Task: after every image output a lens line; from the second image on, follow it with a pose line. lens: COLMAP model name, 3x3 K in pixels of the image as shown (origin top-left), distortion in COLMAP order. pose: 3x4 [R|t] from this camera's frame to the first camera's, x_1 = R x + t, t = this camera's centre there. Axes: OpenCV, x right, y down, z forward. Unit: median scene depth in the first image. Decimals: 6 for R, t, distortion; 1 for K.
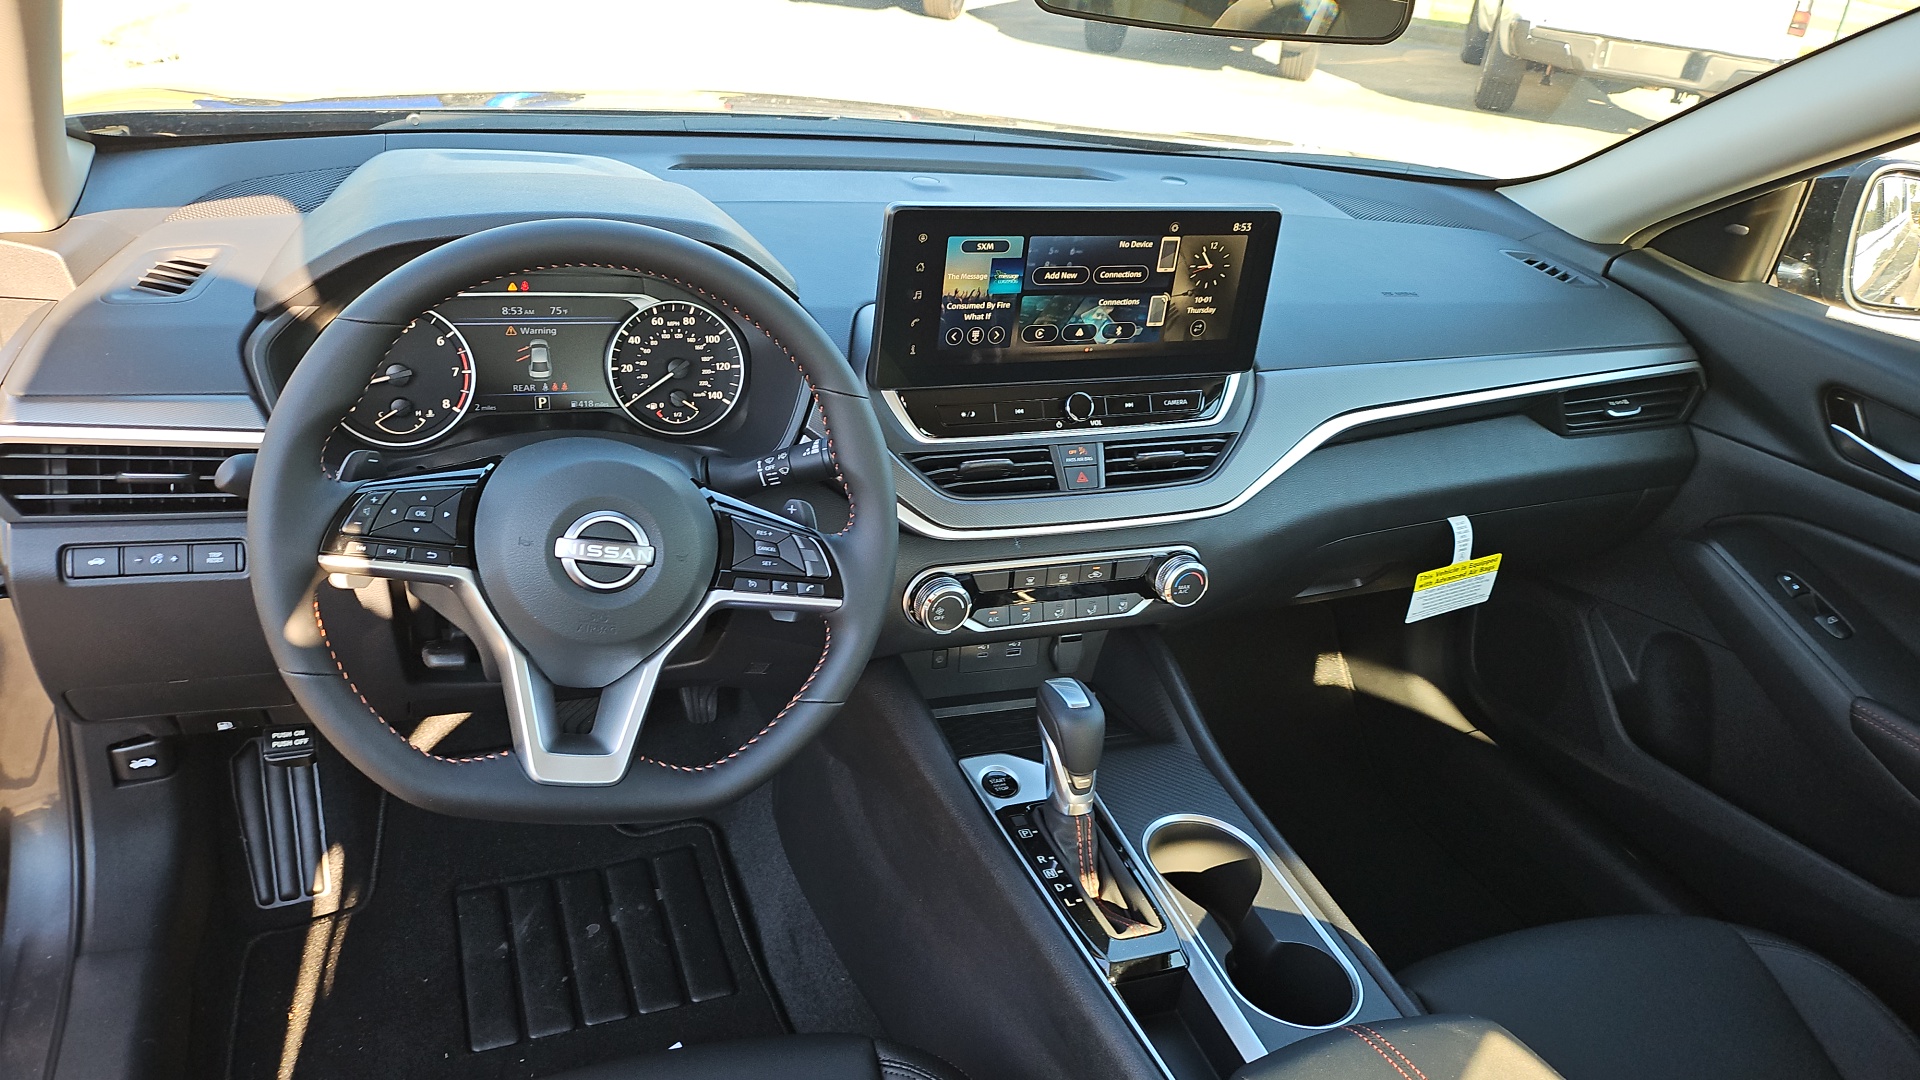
lens RADIAL K [[1401.4, 0, 964.3], [0, 1401.4, 568.1], [0, 0, 1]] dist [-0.007694, -0.005342]
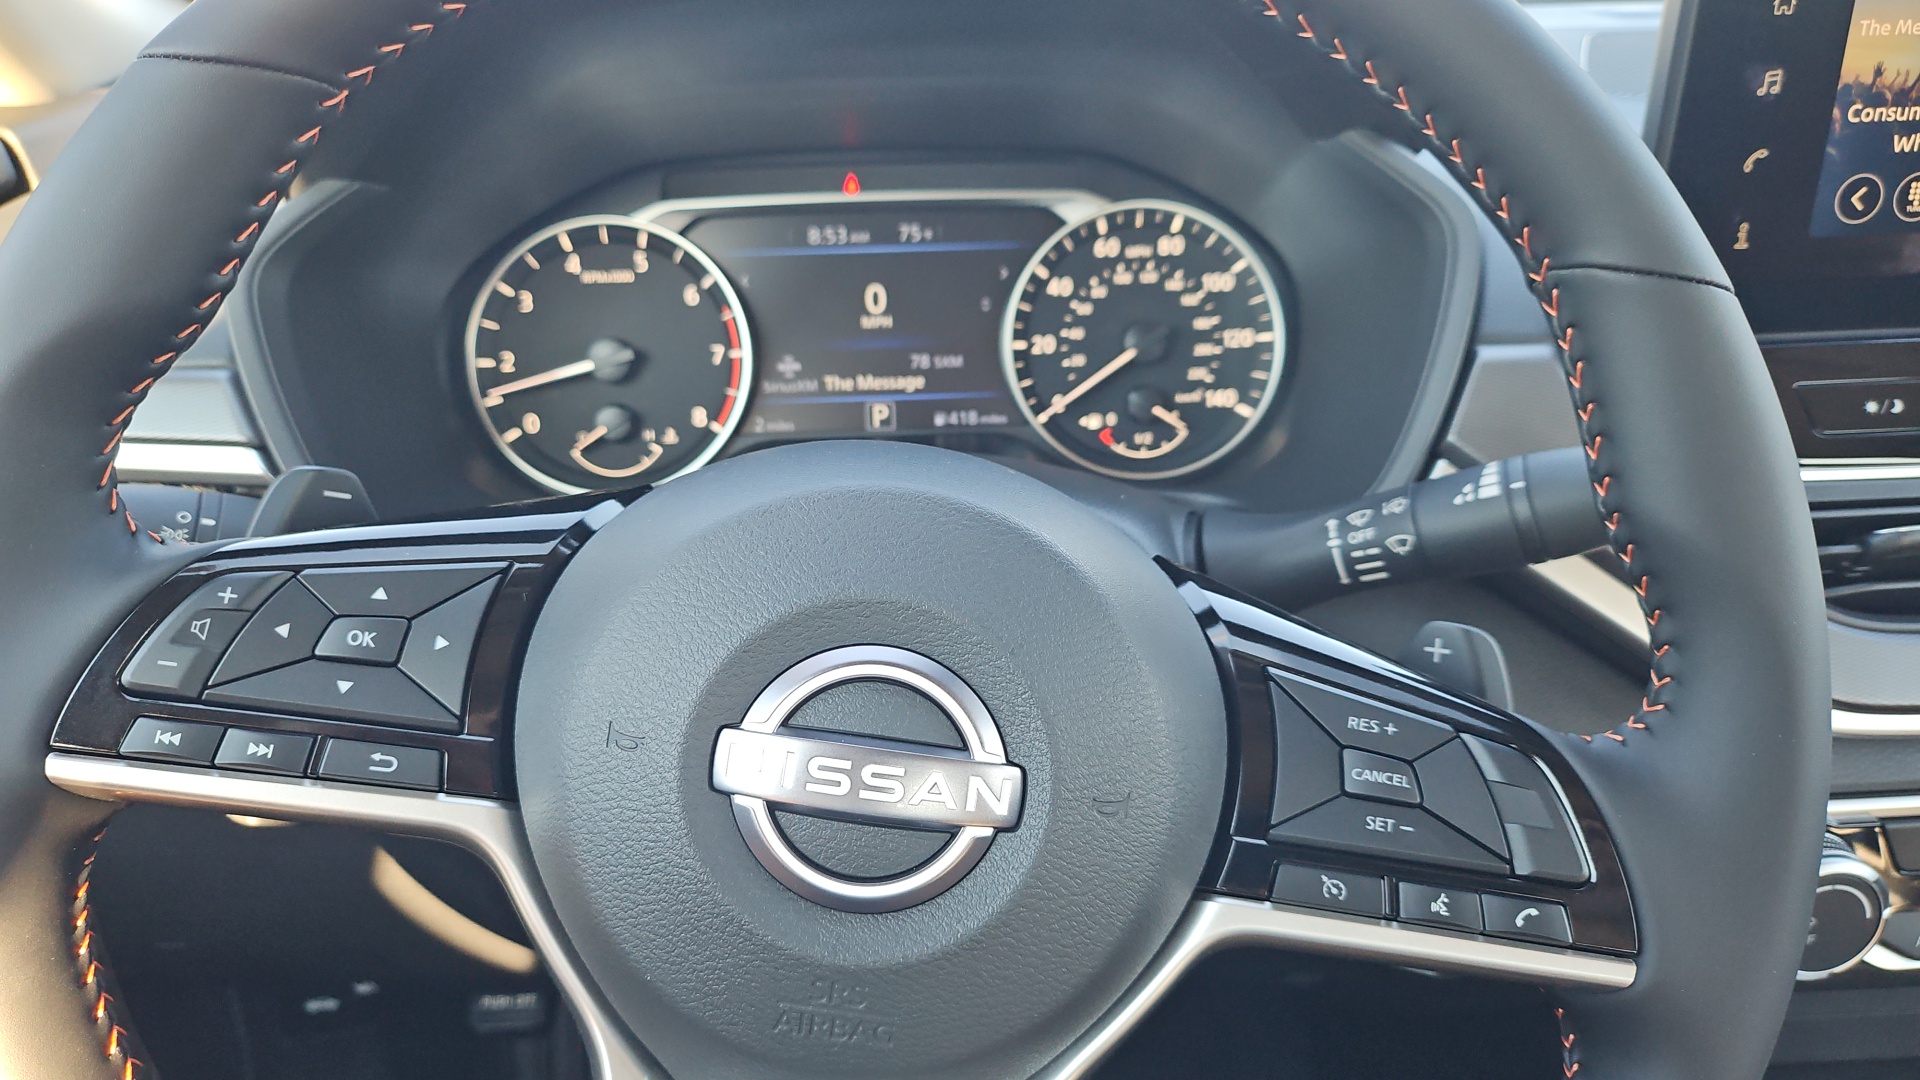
lens RADIAL K [[1401.4, 0, 964.3], [0, 1401.4, 568.1], [0, 0, 1]] dist [-0.007694, -0.005342]
pose [[0.939898, 0.011825, -0.341249, -0.101407], [-0.038494, 0.996699, -0.071486, -0.028601], [0.339277, 0.080326, 0.937251, 0.554866]]
